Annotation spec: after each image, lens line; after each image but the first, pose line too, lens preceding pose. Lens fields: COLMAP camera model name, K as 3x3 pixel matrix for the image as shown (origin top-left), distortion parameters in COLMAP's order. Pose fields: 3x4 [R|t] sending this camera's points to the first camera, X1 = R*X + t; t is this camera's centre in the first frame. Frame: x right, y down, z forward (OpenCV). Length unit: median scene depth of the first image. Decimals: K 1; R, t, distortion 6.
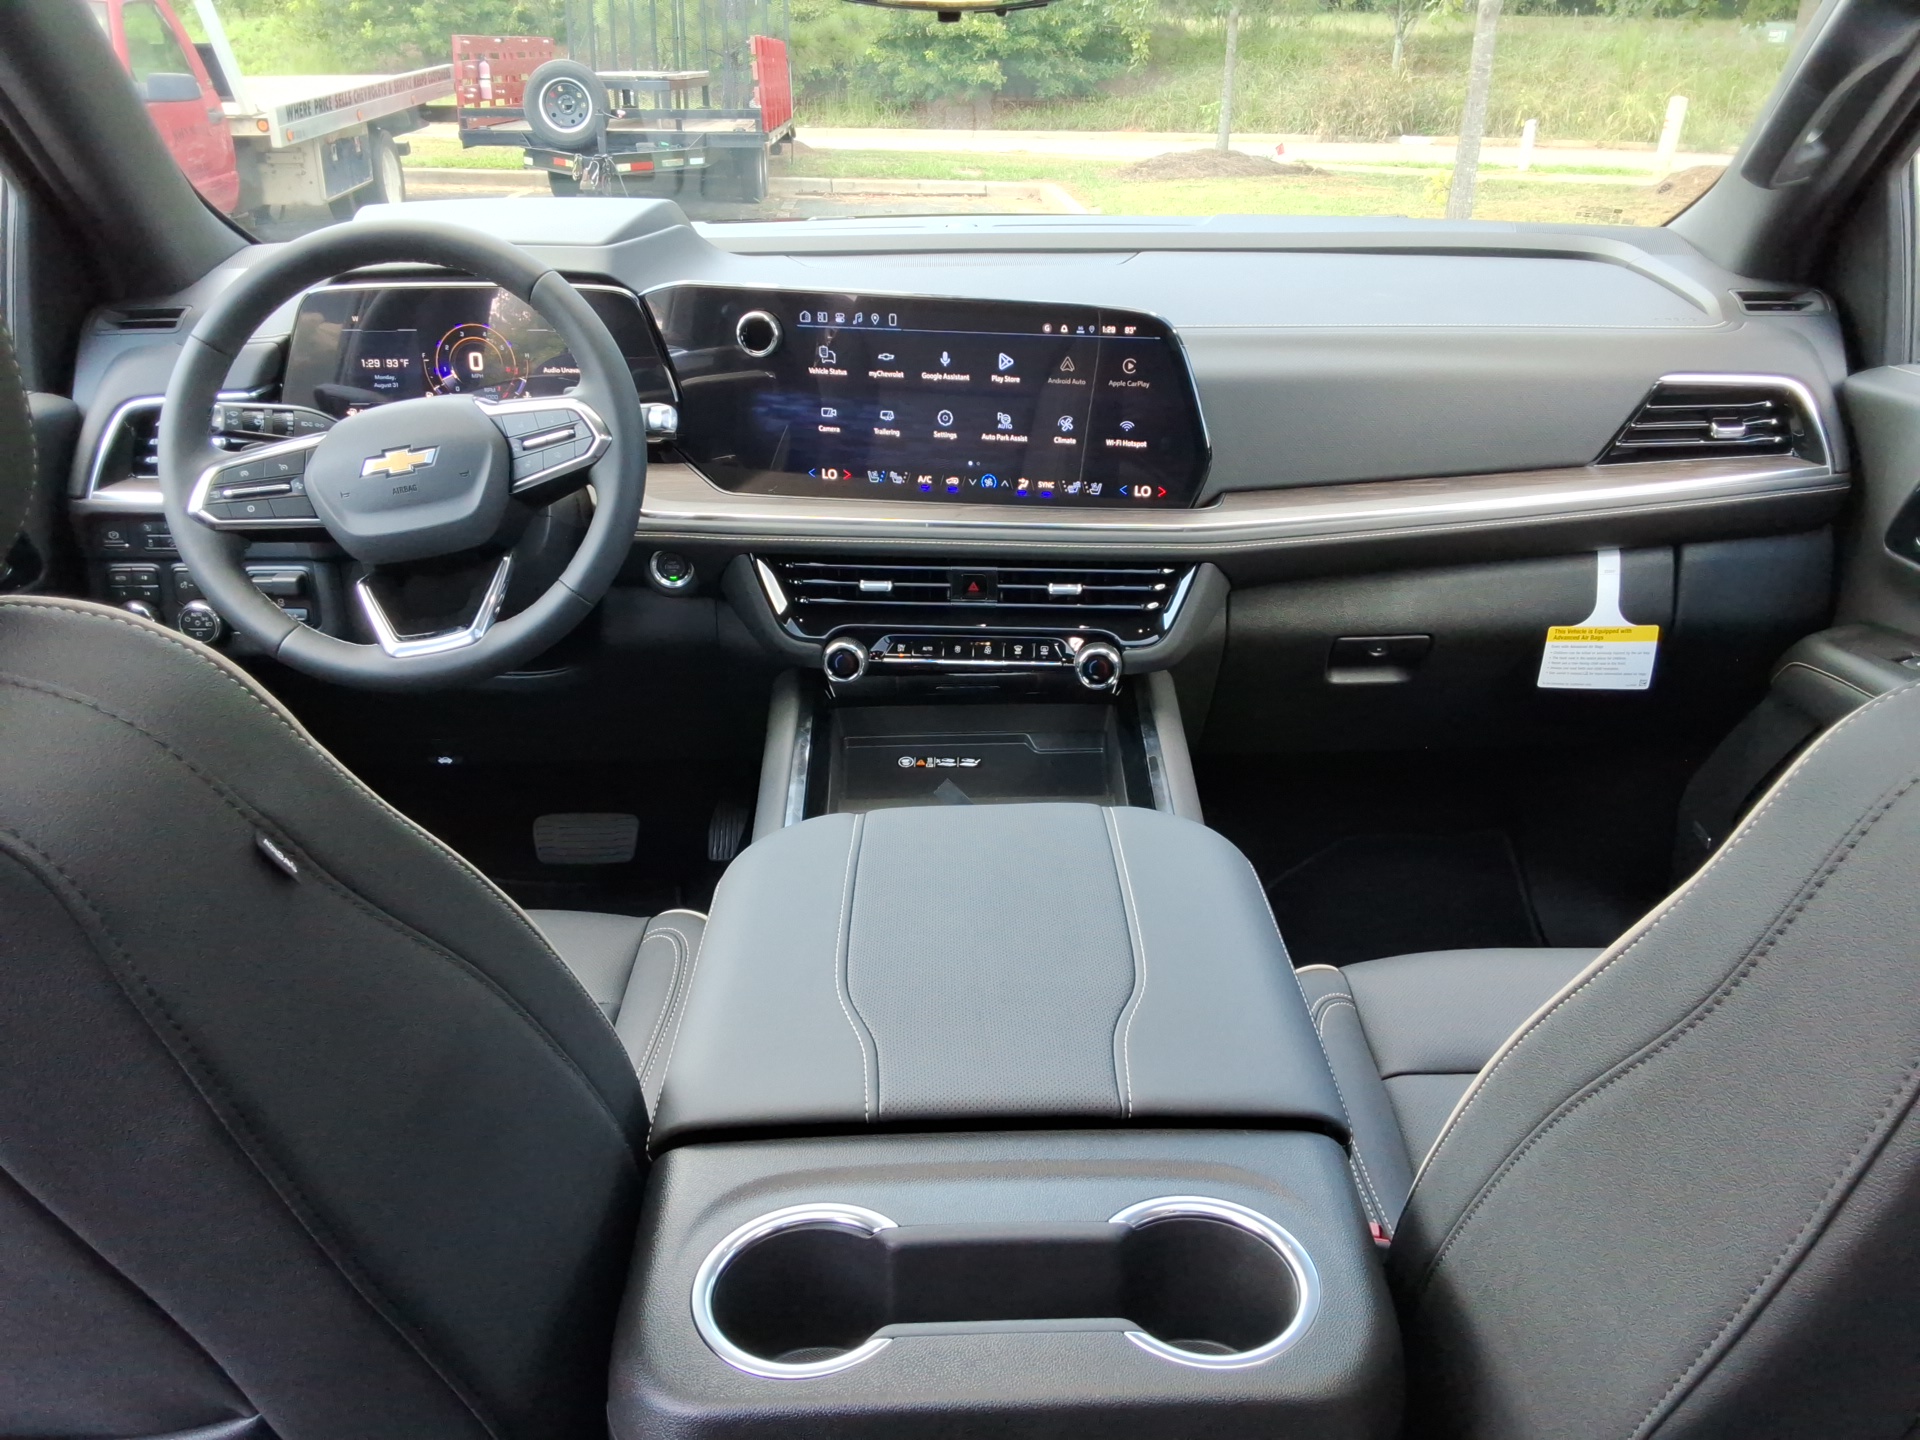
lens RADIAL K [[1540.2, 0, 991.2], [0, 1540.2, 707.1], [0, 0, 1]] dist [0.101993, -0.159128]
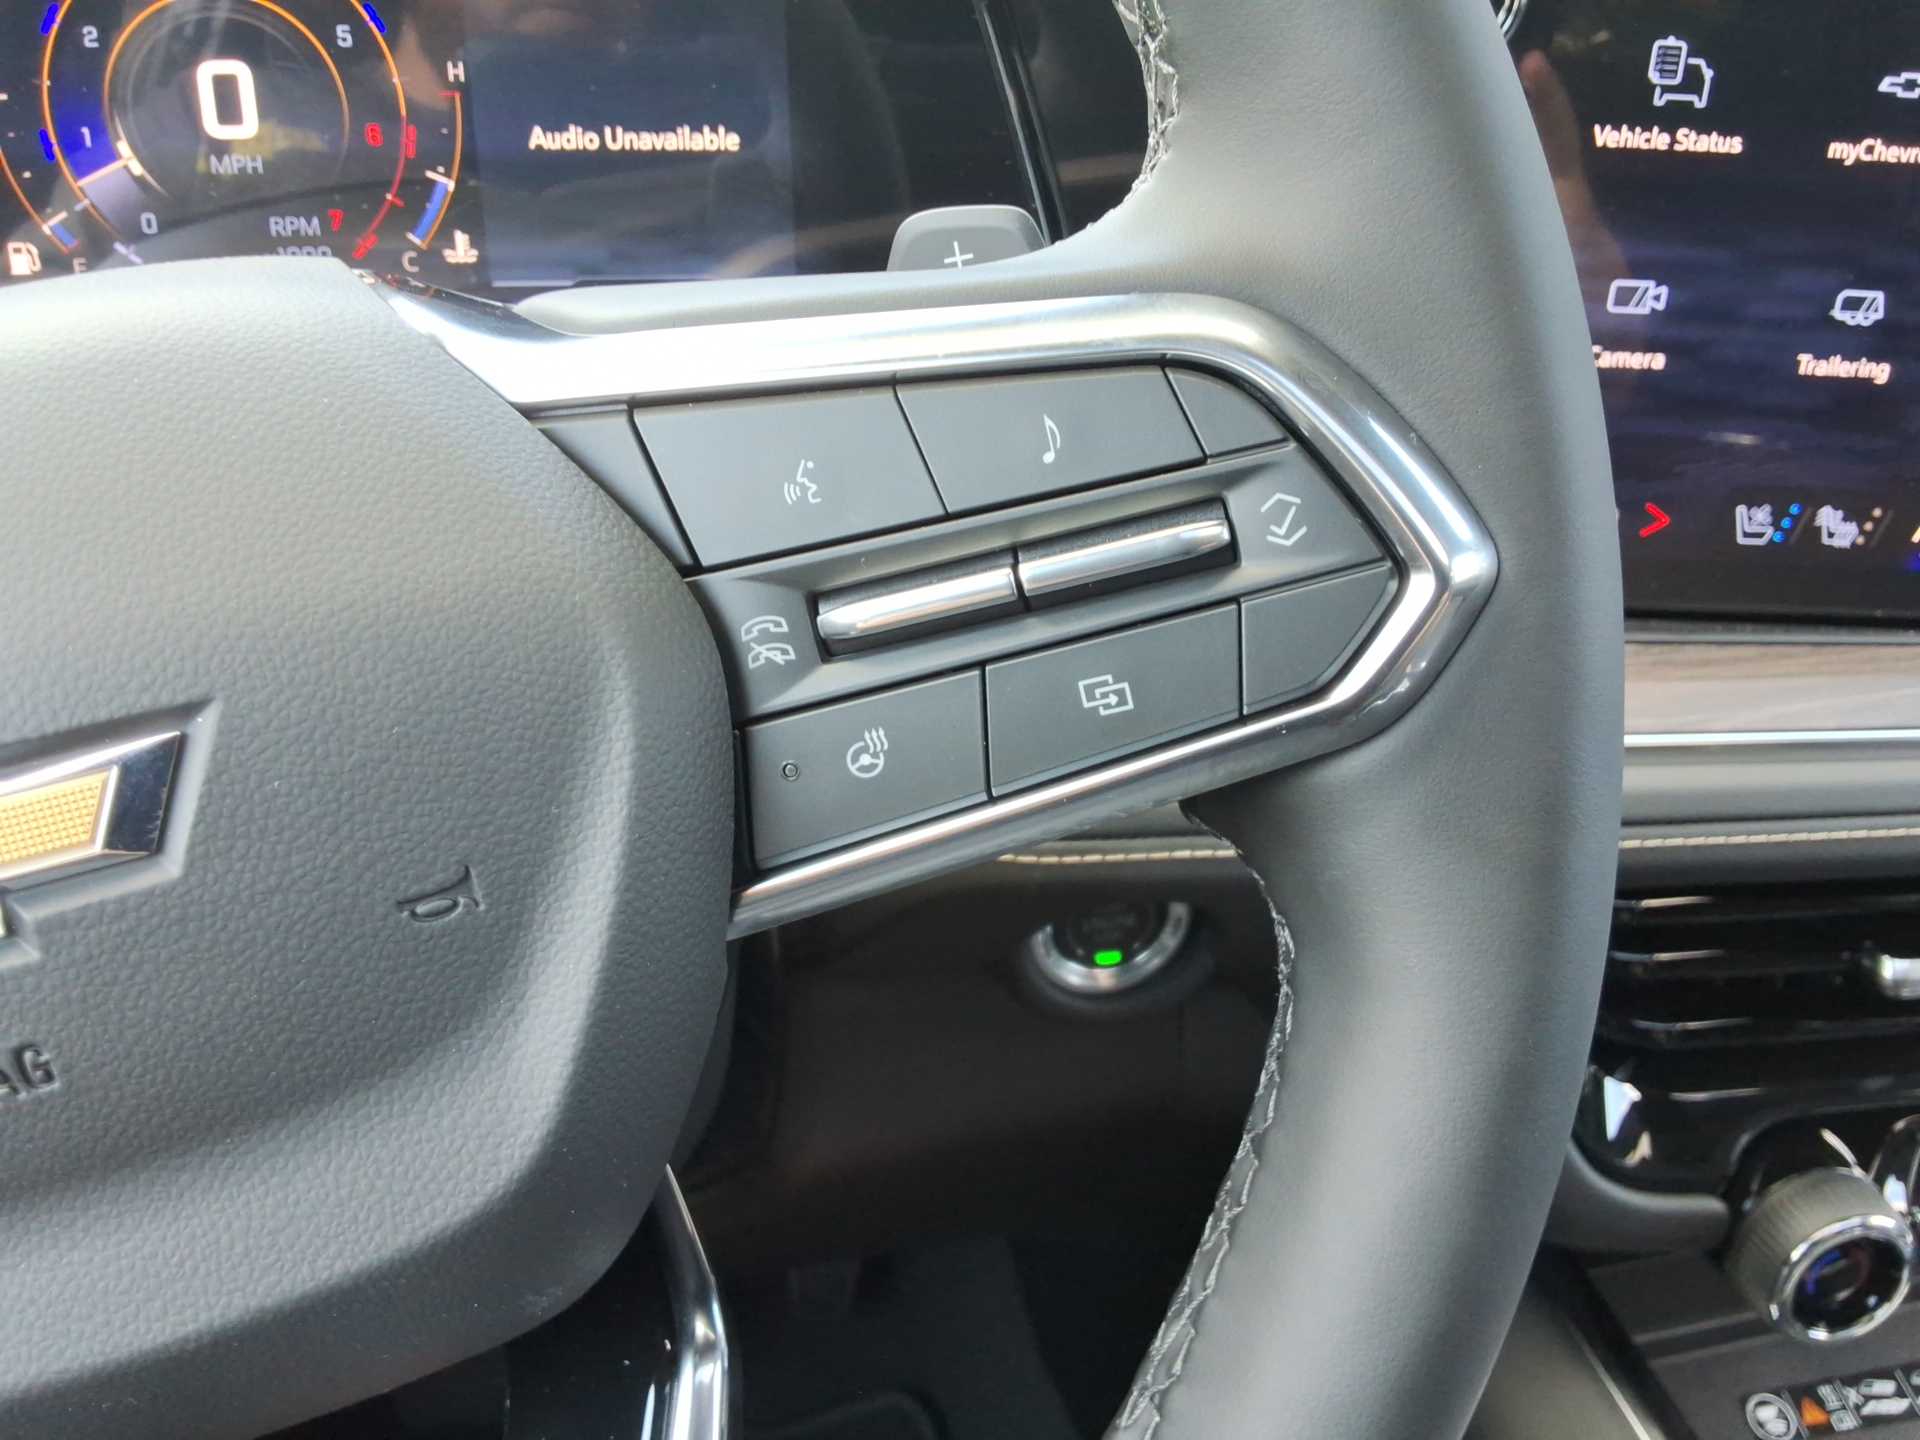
lens RADIAL K [[1579.0, 0, 981.8], [0, 1579.0, 698.8], [0, 0, 1]] dist [0.120037, -0.227050]
pose [[0.979002, -0.061804, 0.194256, -0.276229], [0.044774, 0.994855, 0.090874, -0.152646], [-0.198873, -0.080268, 0.976733, 0.751003]]
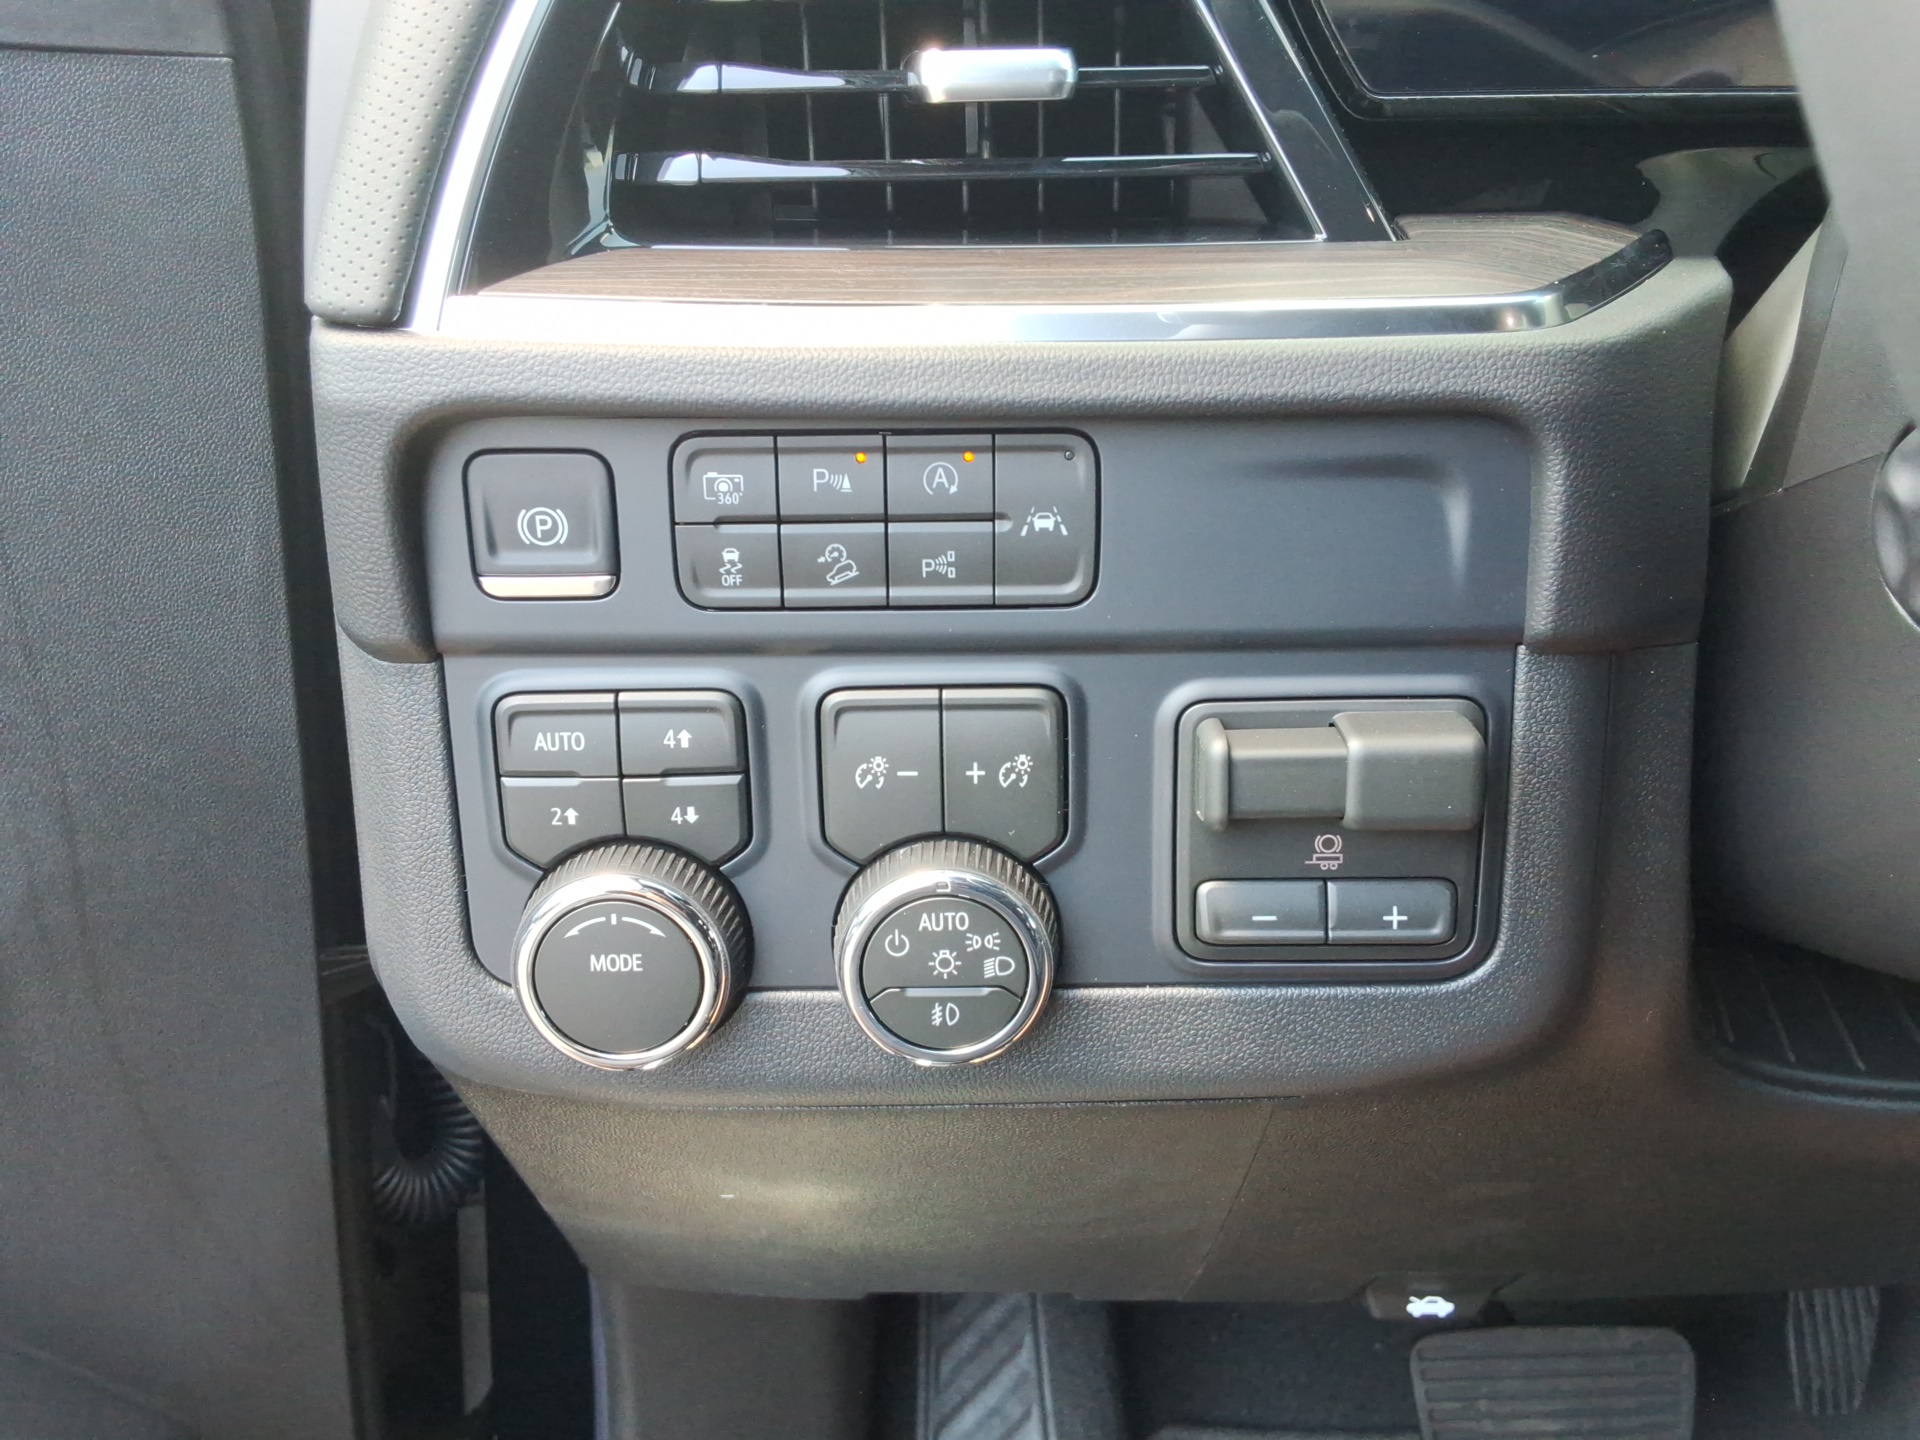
lens RADIAL K [[1579.0, 0, 981.8], [0, 1579.0, 698.8], [0, 0, 1]] dist [0.120037, -0.227050]
pose [[0.999842, -0.007615, -0.016070, -0.499731], [0.006836, 0.998827, -0.047936, -0.078289], [0.016416, 0.047818, 0.998721, 0.798567]]
